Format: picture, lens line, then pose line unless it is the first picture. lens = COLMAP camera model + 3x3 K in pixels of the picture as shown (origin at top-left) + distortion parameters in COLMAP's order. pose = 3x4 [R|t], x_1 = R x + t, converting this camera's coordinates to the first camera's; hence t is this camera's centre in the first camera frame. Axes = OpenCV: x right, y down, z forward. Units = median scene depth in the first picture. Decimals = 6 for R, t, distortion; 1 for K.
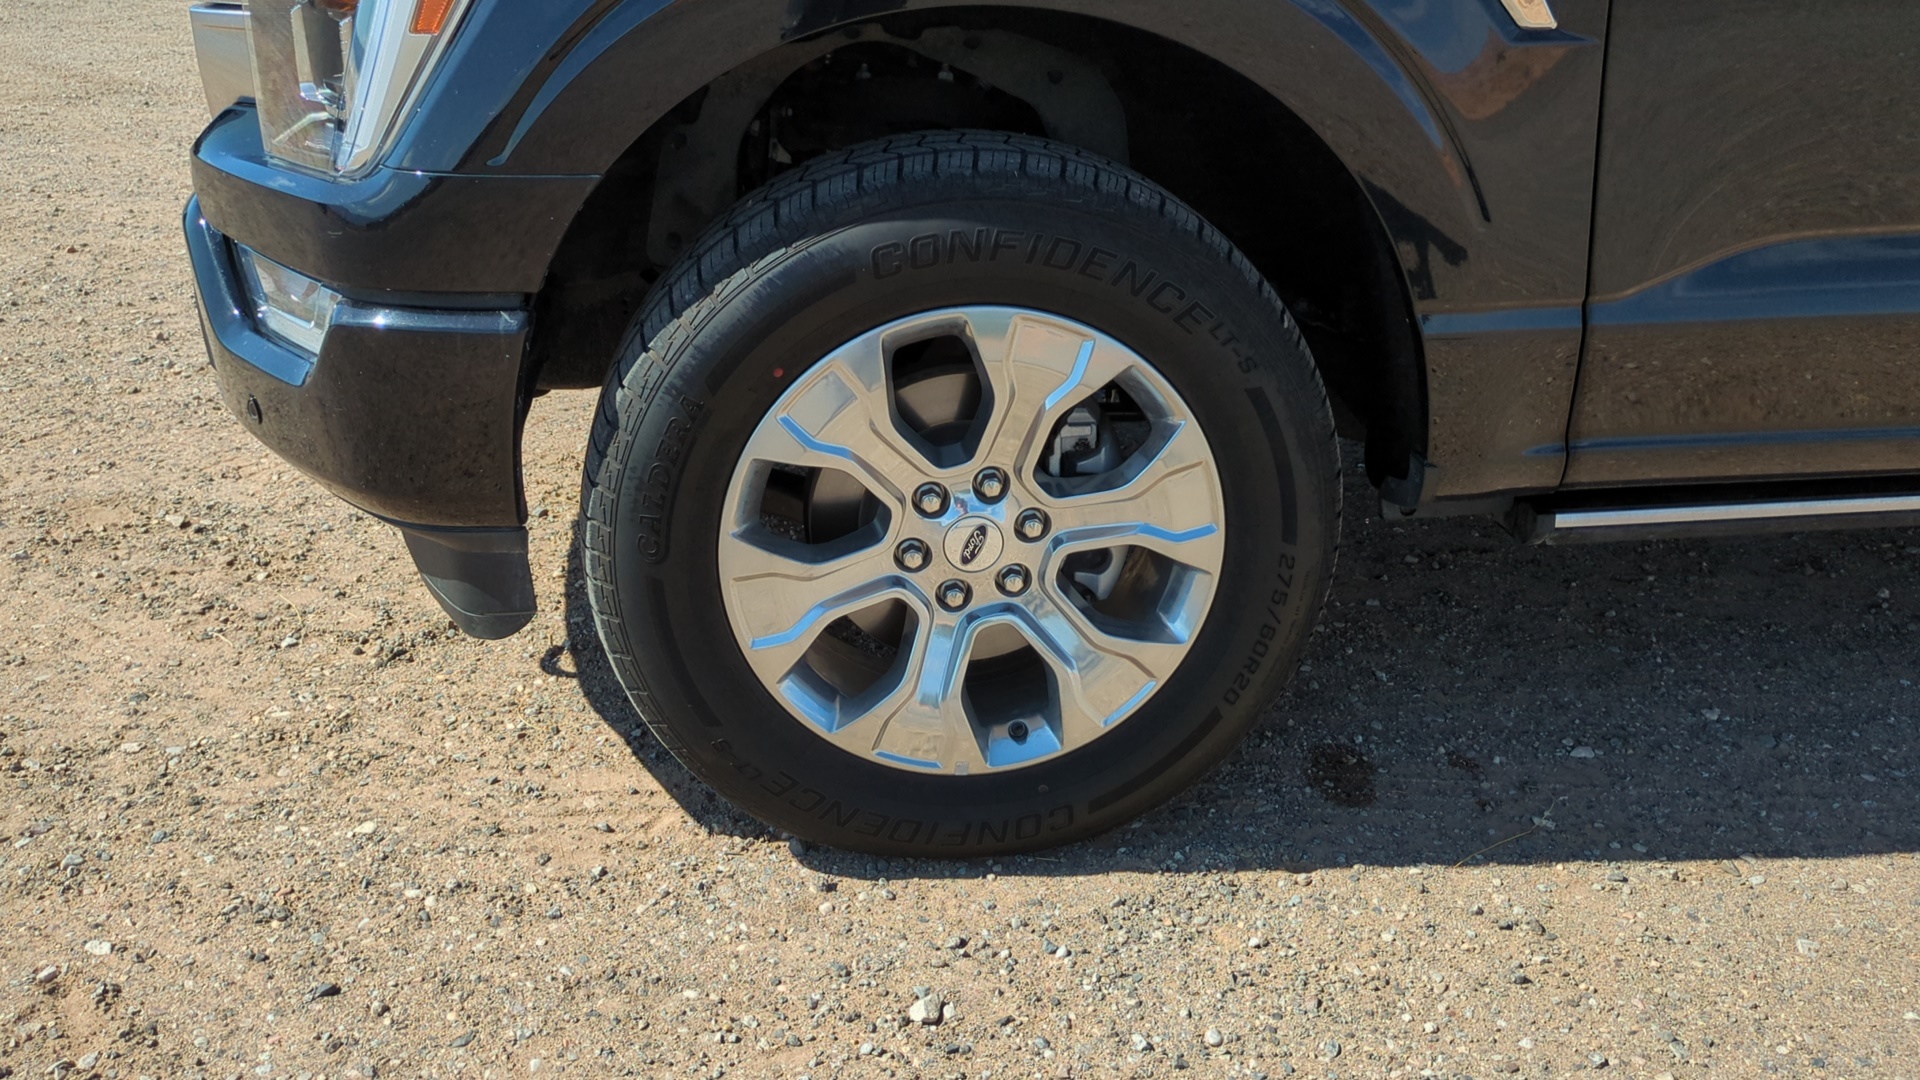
lens RADIAL K [[1643.6, 0, 971.9], [0, 1643.6, 544.8], [0, 0, 1]] dist [0.055483, -0.078872]
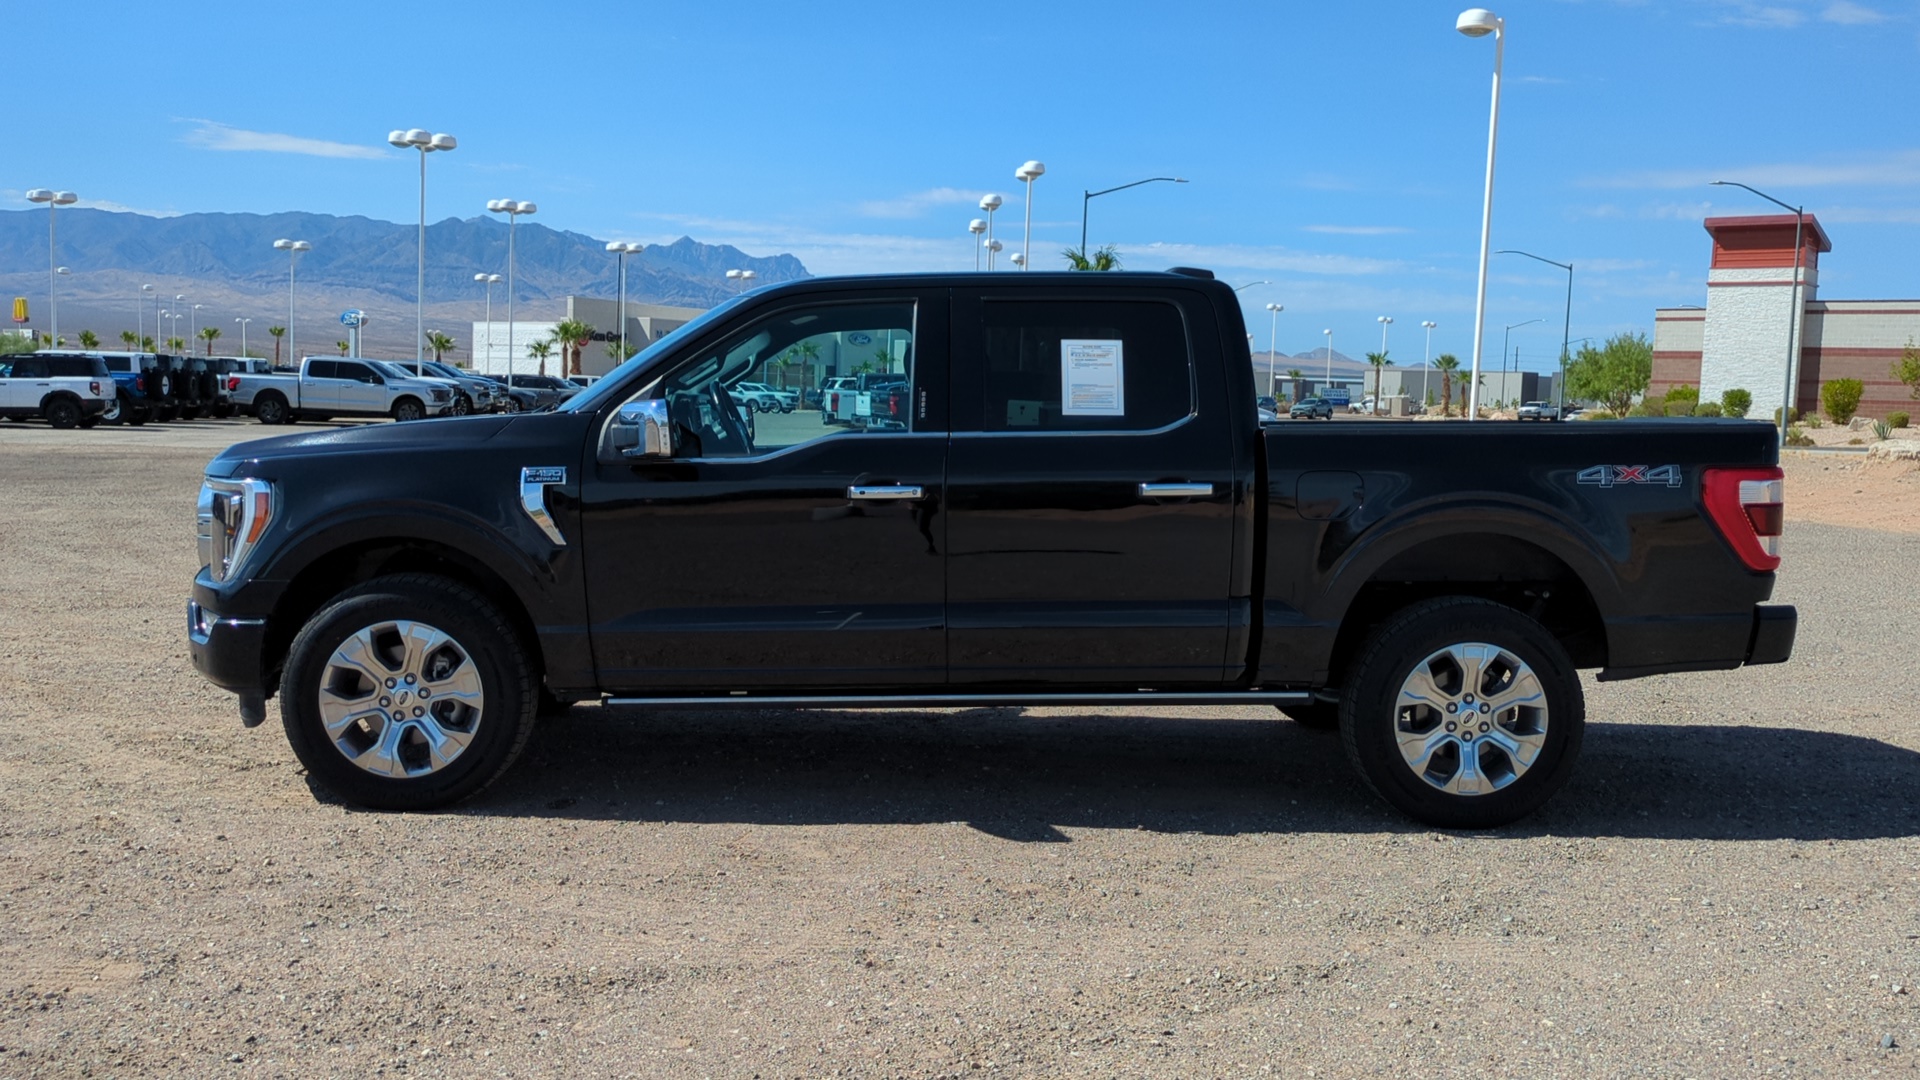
lens RADIAL K [[1643.6, 0, 977.8], [0, 1643.6, 557.6], [0, 0, 1]] dist [0.055483, -0.078872]
pose [[0.996468, 0.012422, -0.083047, 1.365611], [-0.038015, 0.948578, -0.314252, 0.702452], [0.074873, 0.316299, 0.945700, -2.012335]]
